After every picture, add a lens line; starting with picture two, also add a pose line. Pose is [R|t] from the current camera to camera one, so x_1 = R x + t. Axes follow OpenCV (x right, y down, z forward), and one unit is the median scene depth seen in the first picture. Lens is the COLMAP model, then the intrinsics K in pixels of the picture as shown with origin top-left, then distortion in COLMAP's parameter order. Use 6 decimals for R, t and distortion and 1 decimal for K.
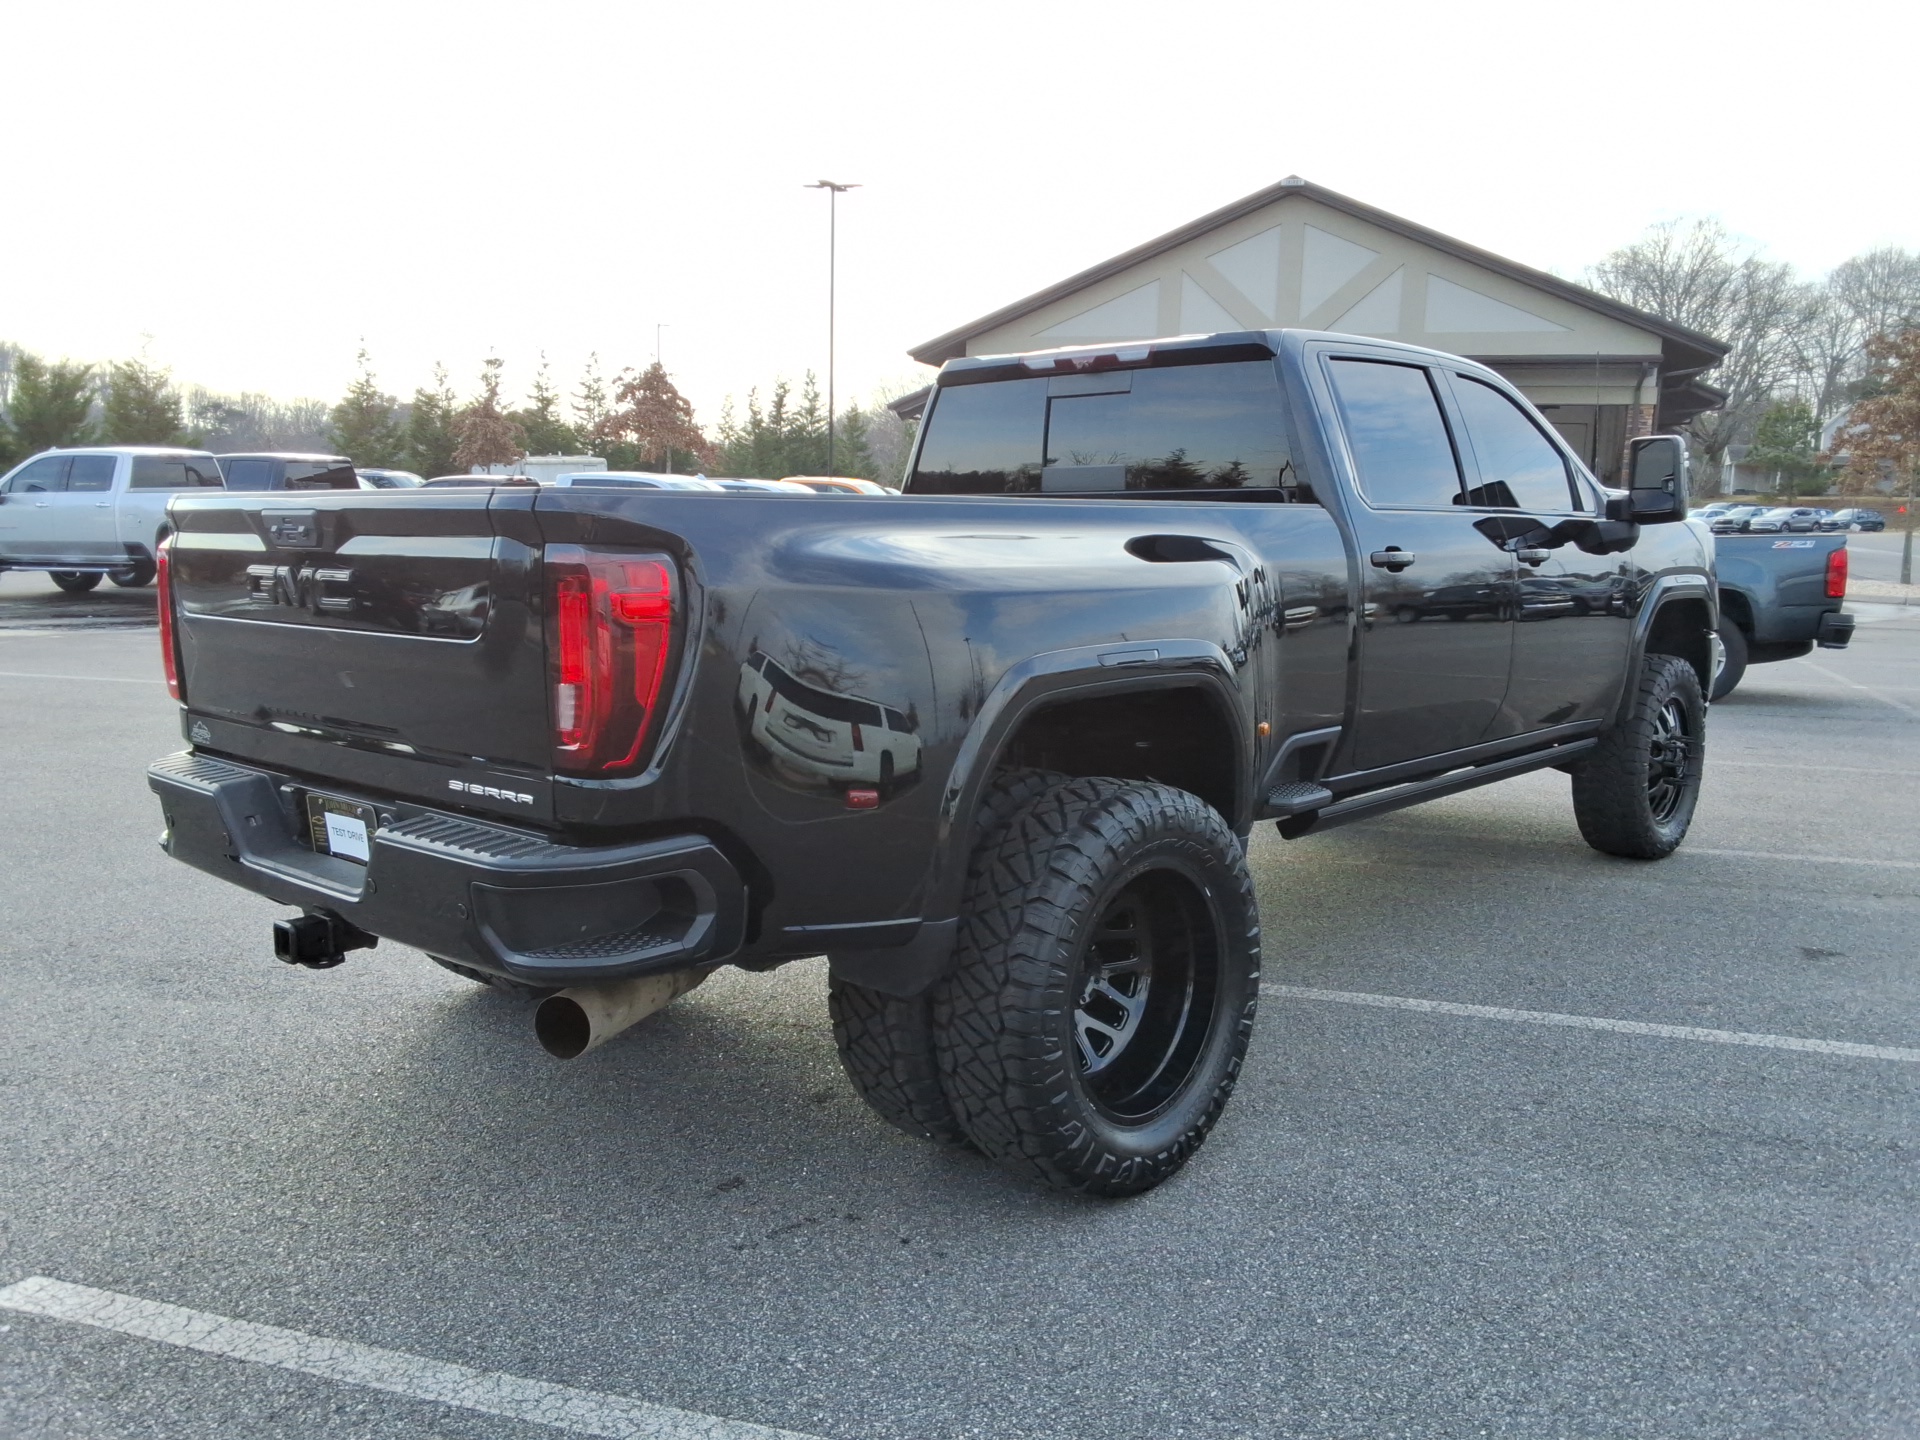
lens RADIAL K [[1523.0, 0, 970.0], [0, 1523.0, 696.1], [0, 0, 1]] dist [0.124348, -0.193985]
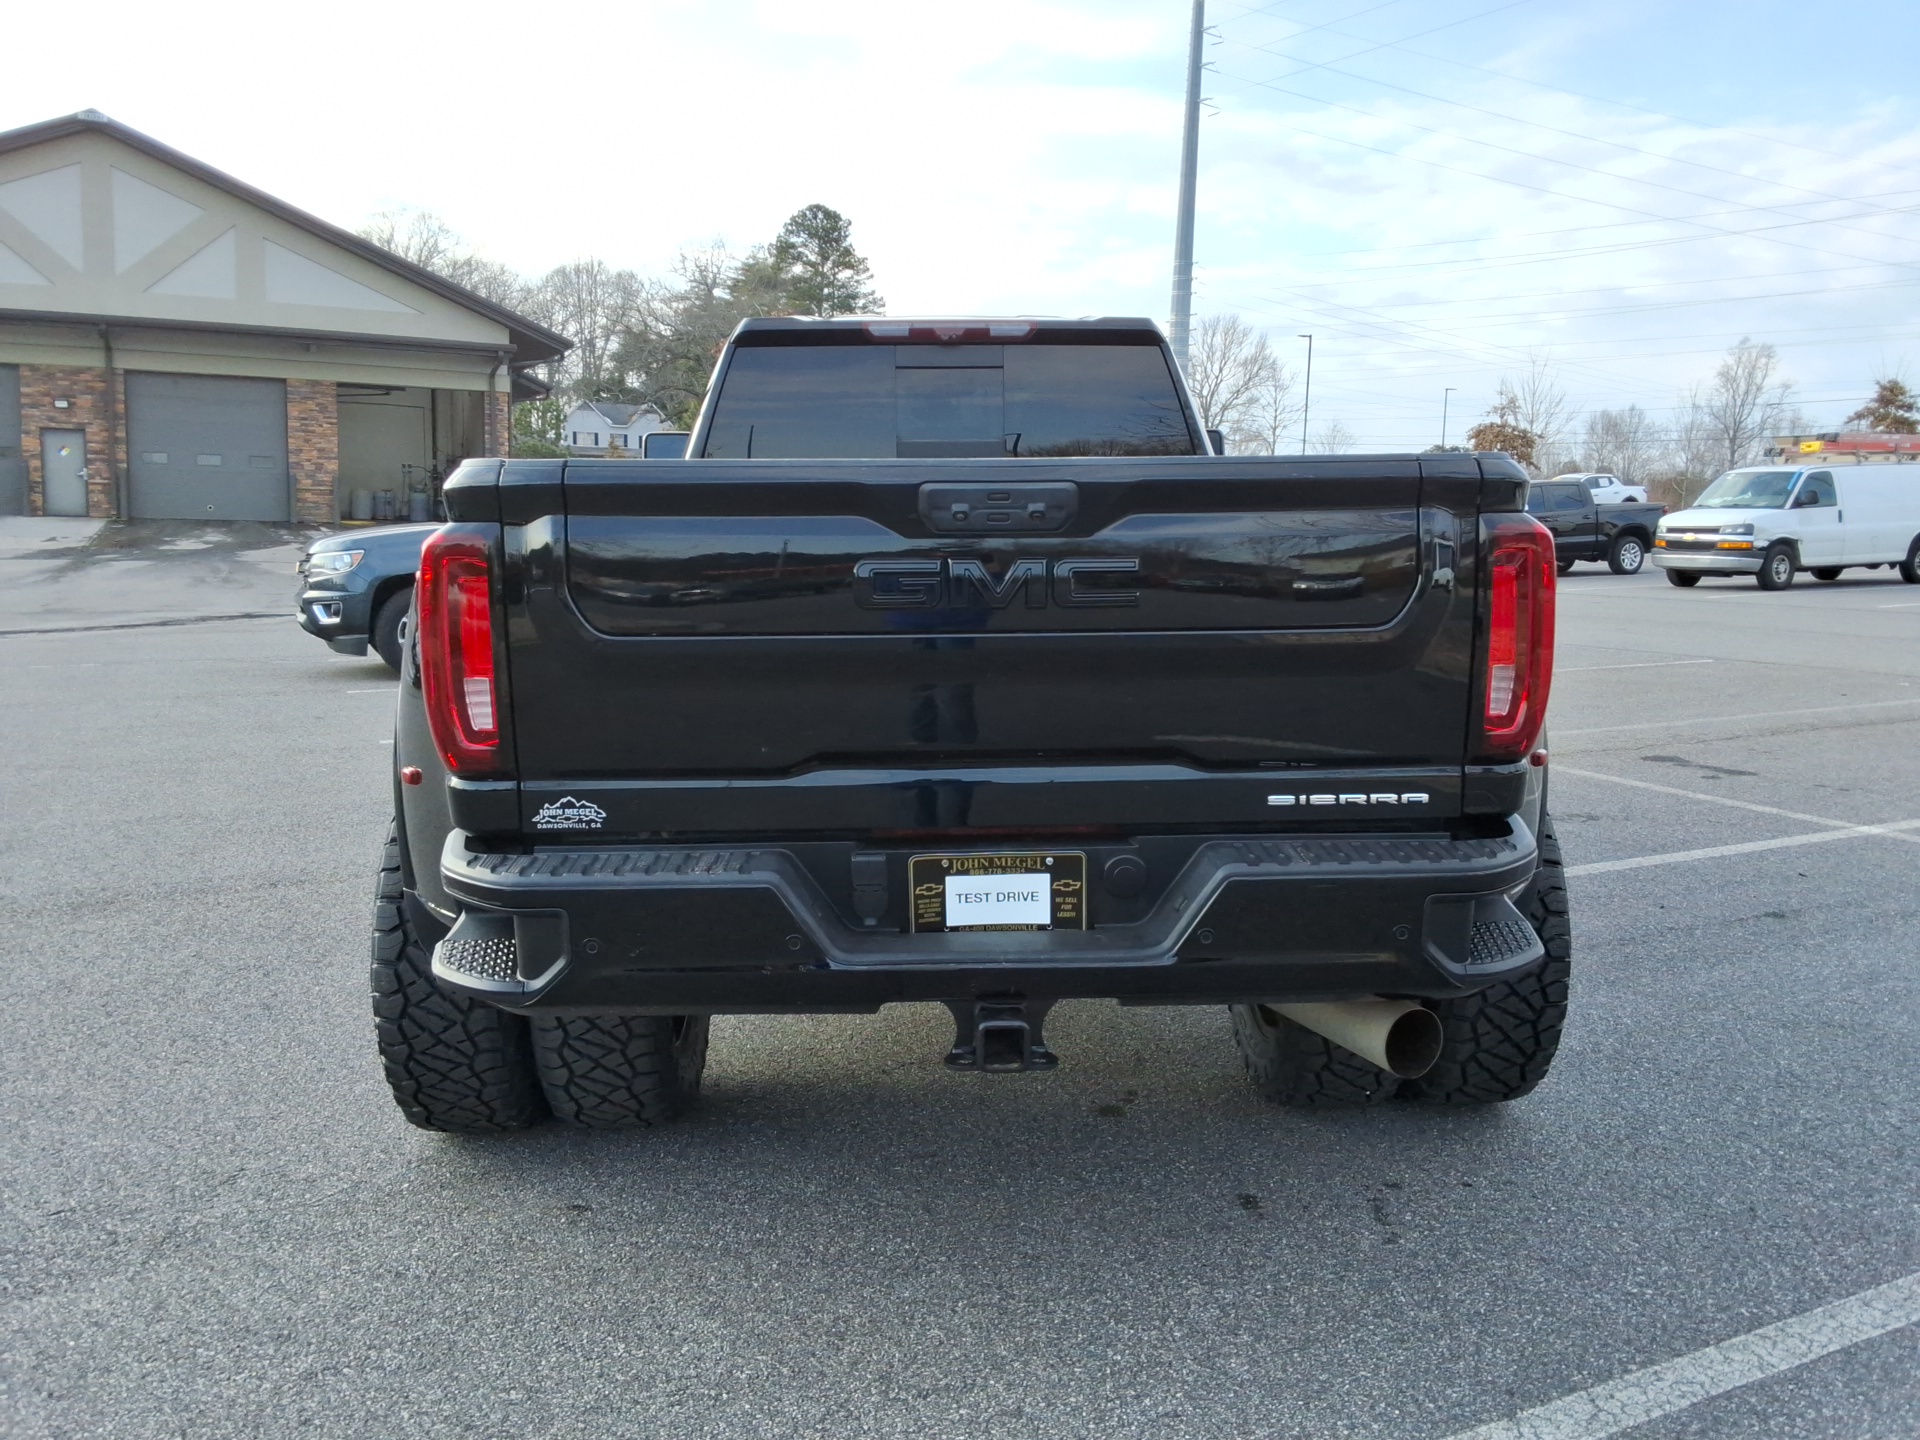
lens RADIAL K [[1531.7, 0, 971.9], [0, 1531.7, 690.6], [0, 0, 1]] dist [0.128358, -0.196558]
pose [[0.719908, -0.091113, 0.688063, -0.897902], [0.086905, 0.995377, 0.040881, -0.045750], [-0.688607, 0.030366, 0.724498, 0.422627]]
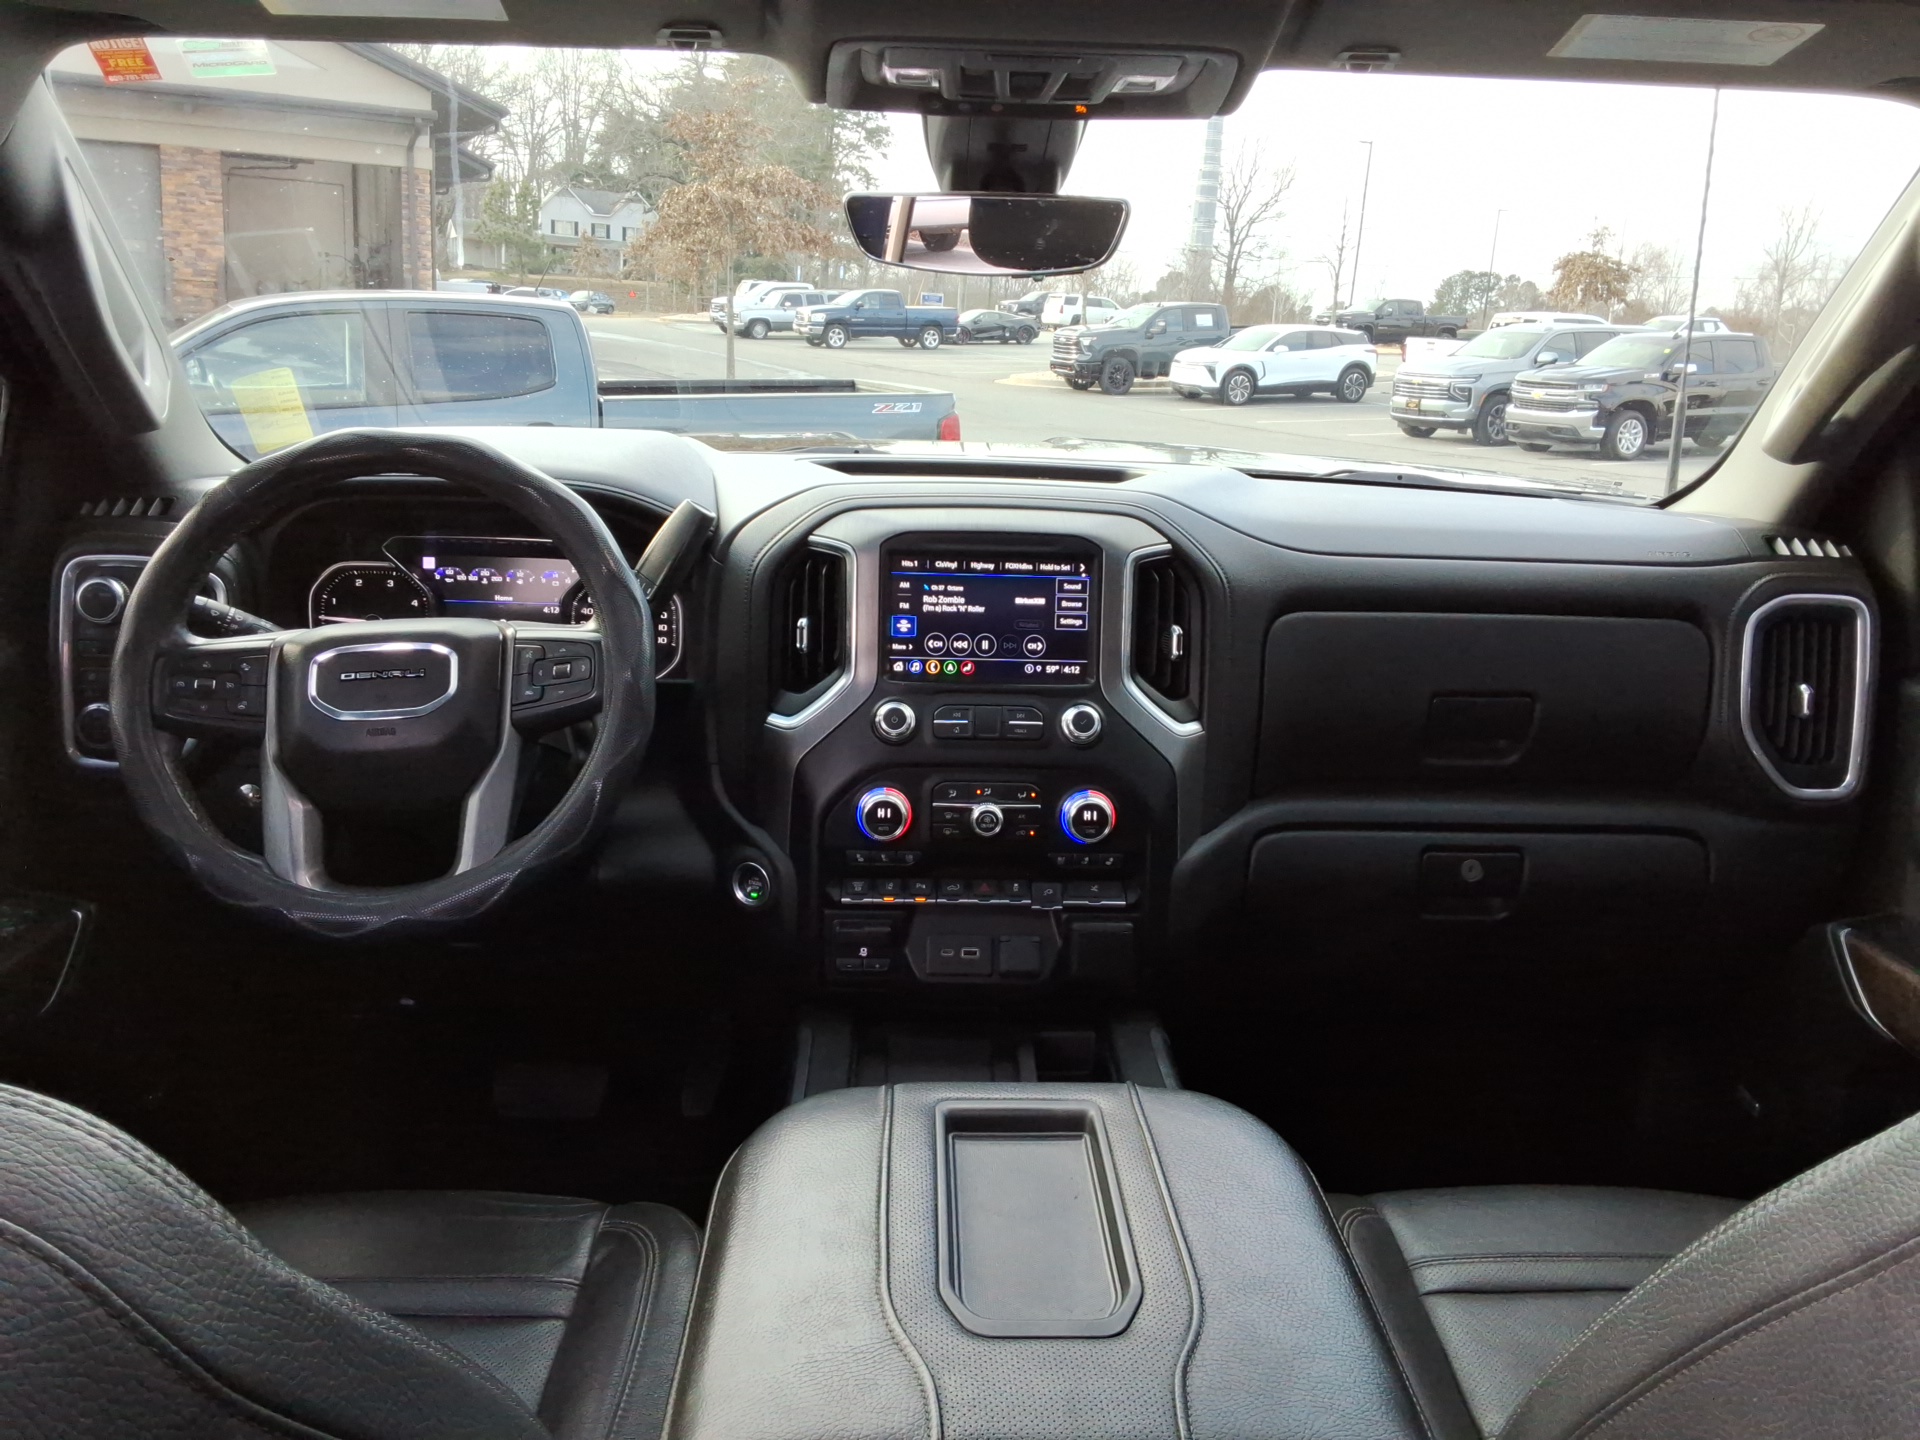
lens RADIAL K [[1569.2, 0, 985.5], [0, 1569.2, 645.6], [0, 0, 1]] dist [0.128826, -0.244072]
pose [[0.715883, -0.124709, 0.686993, 0.207297], [0.050106, 0.990559, 0.127602, -0.278126], [-0.696420, -0.056925, 0.715373, 1.610440]]
